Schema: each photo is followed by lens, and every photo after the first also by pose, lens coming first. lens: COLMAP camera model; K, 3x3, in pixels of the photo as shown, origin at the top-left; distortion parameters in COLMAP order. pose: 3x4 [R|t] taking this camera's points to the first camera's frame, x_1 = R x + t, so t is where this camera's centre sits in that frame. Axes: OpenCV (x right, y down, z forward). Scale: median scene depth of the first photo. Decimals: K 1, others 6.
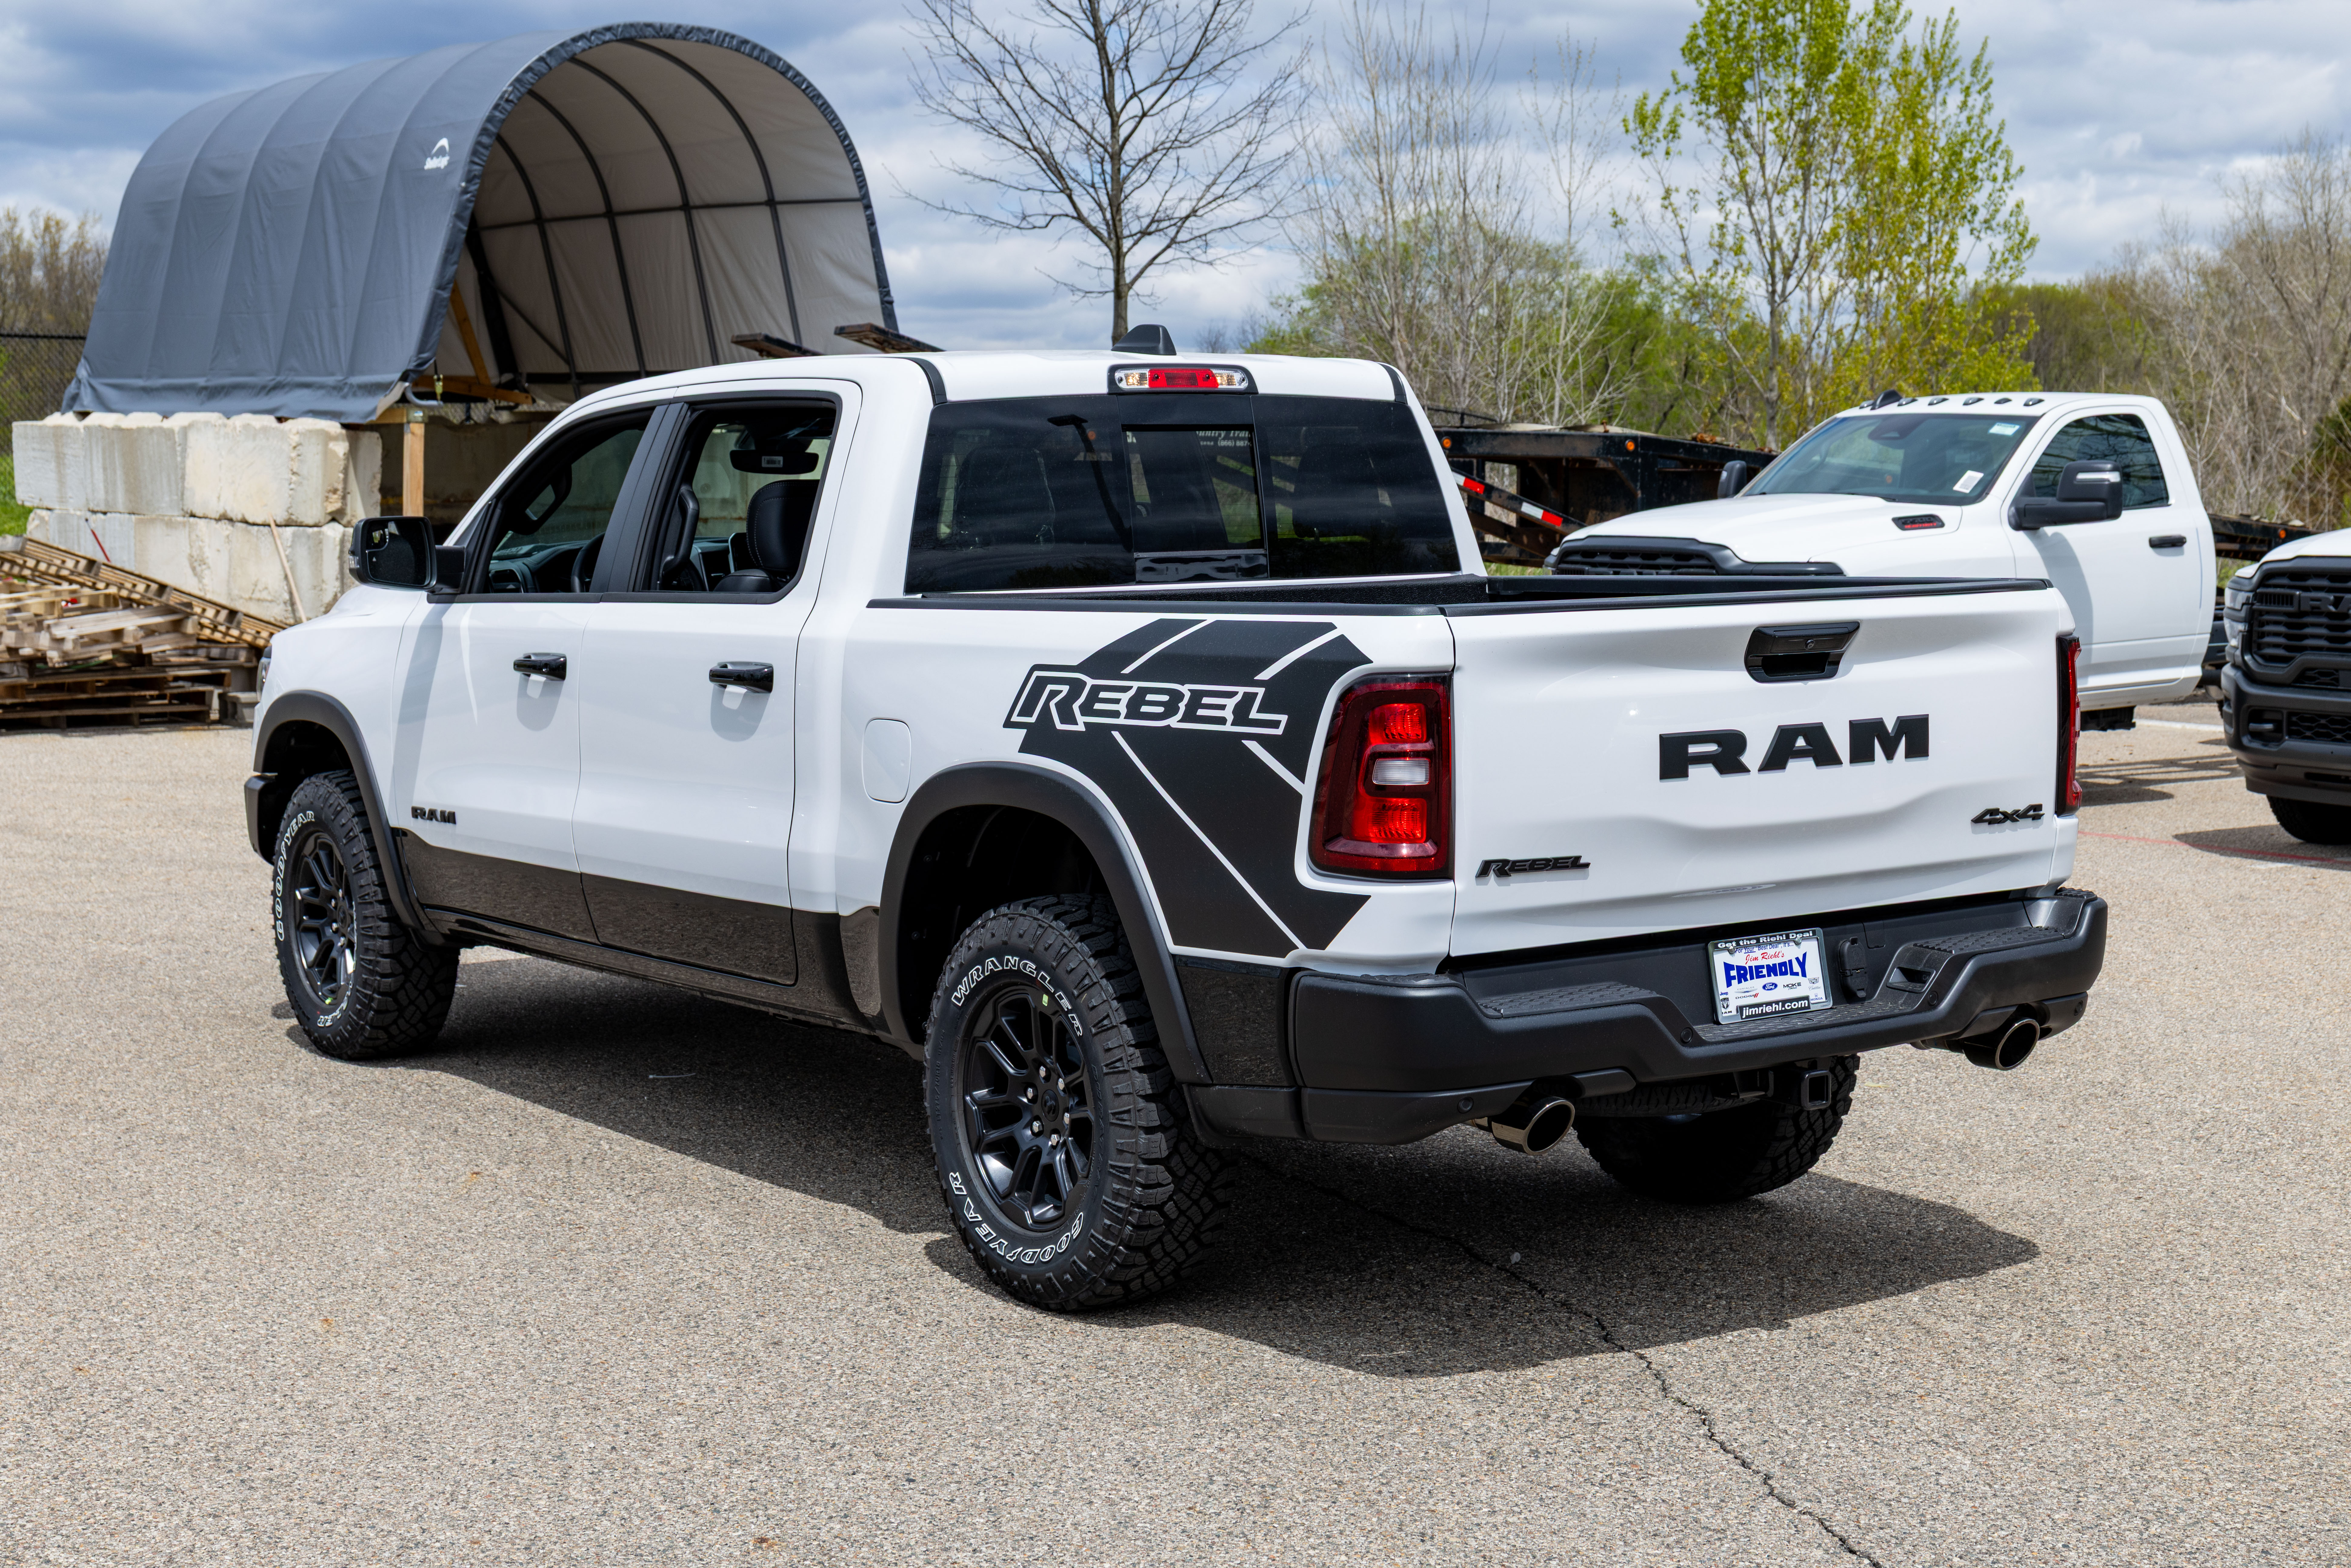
lens RADIAL K [[3389.8, 0, 1114.3], [0, 3389.8, 695.3], [0, 0, 1]] dist [0.039909, 0.000000]
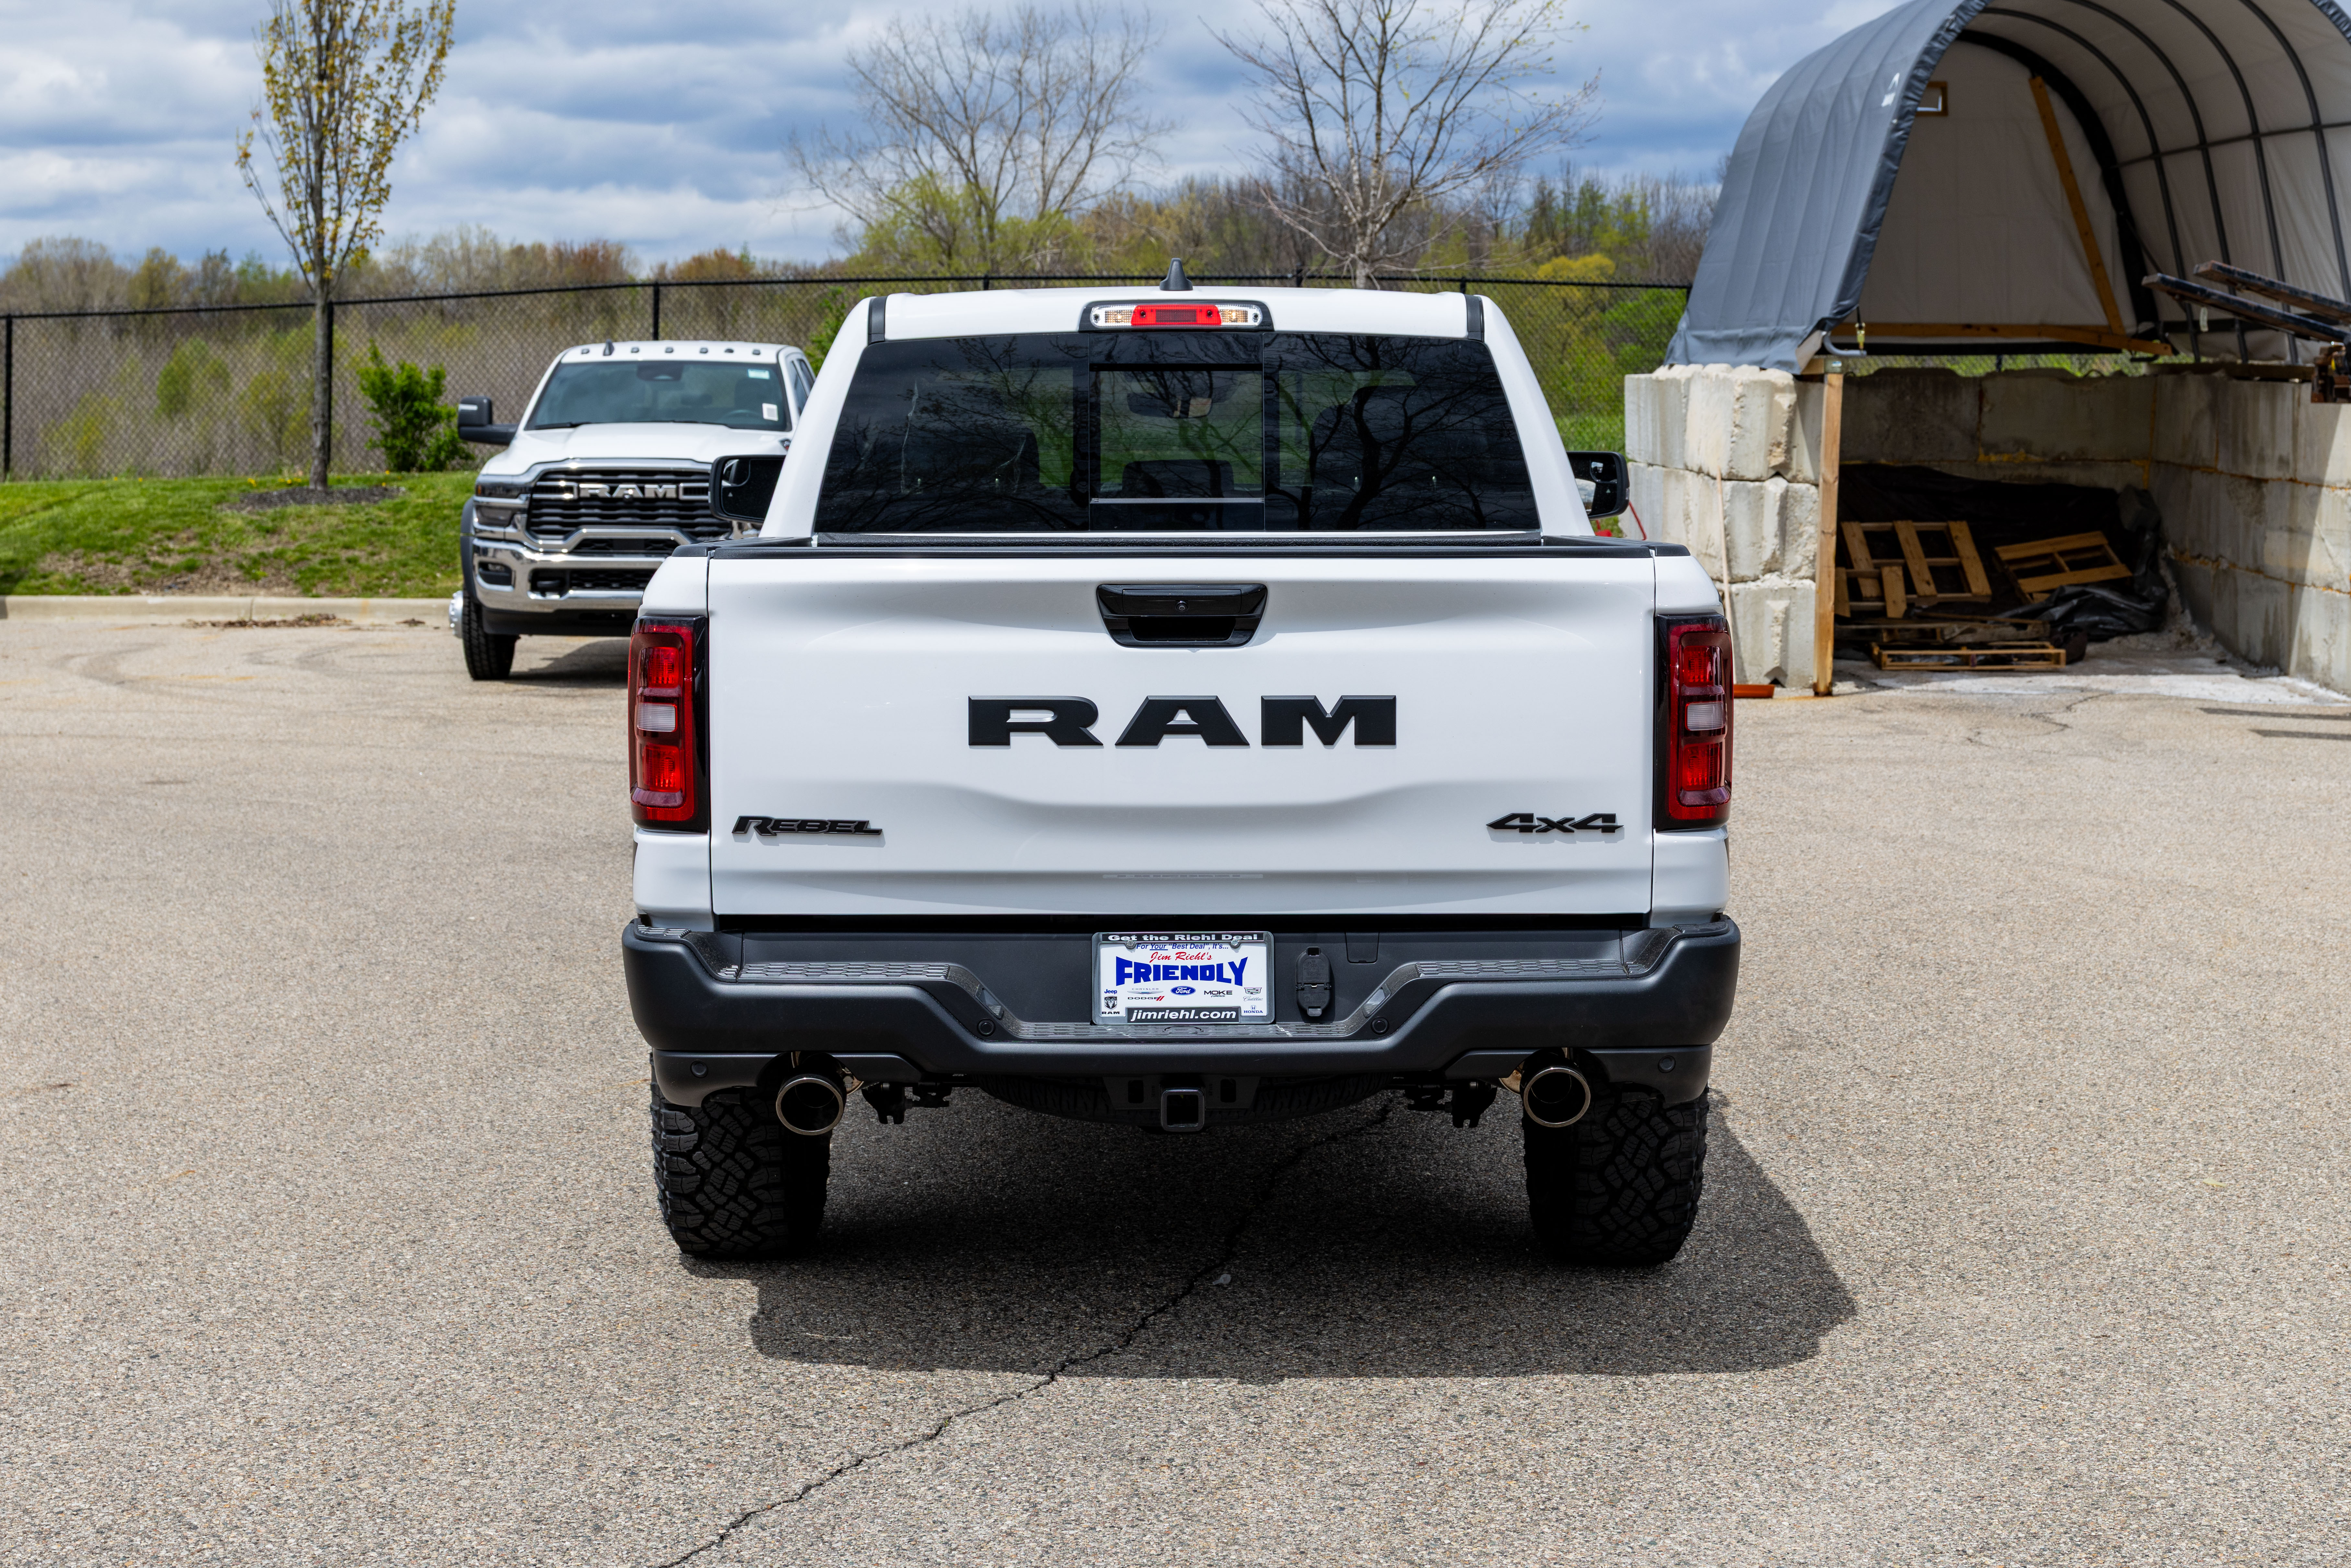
lens RADIAL K [[3583.3, 0, 1235.1], [0, 3583.3, 668.9], [0, 0, 1]] dist [0.042559, 0.000000]
pose [[0.828518, 0.048047, -0.557898, 0.679541], [-0.048057, 0.998737, 0.014645, -0.012161], [0.557897, 0.014677, 0.829780, 0.212087]]
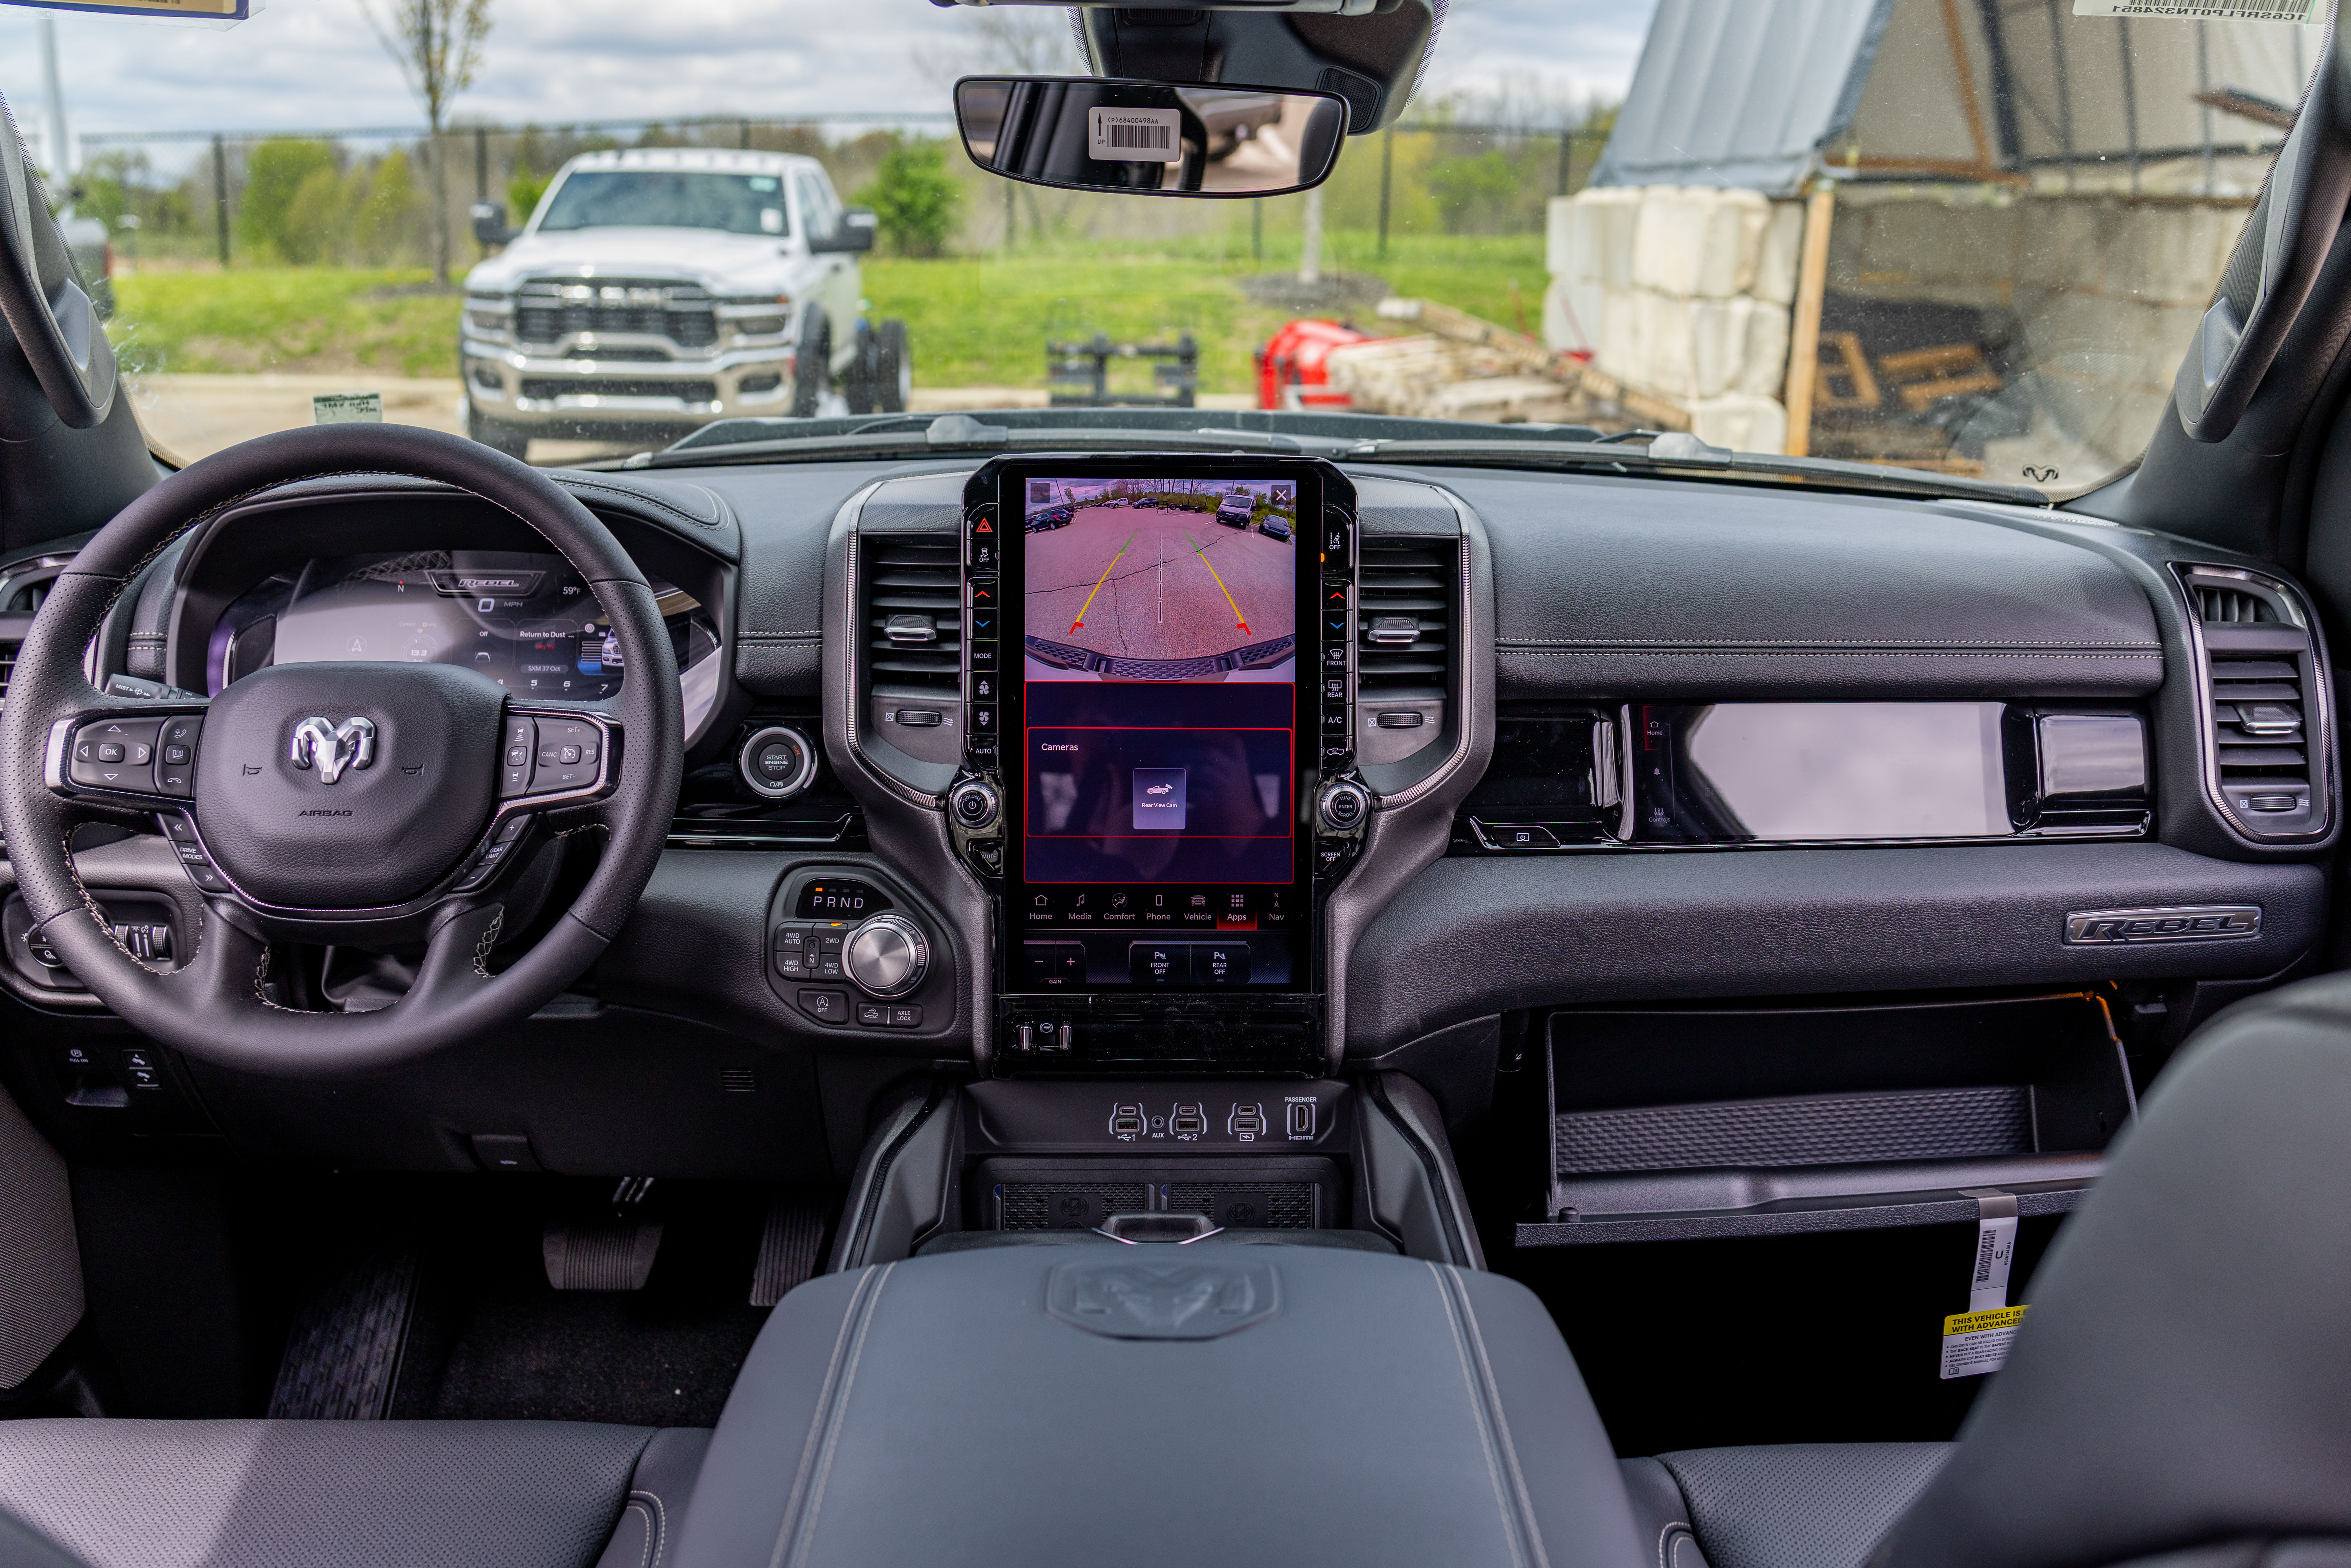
lens RADIAL K [[2114.8, 0, 1190.8], [0, 2114.8, 755.8], [0, 0, 1]] dist [0.022189, -0.011431]
pose [[0.827457, 0.152960, -0.540295, -0.022563], [-0.061096, 0.980996, 0.184158, -0.074951], [0.558196, -0.119373, 0.821077, 1.209474]]
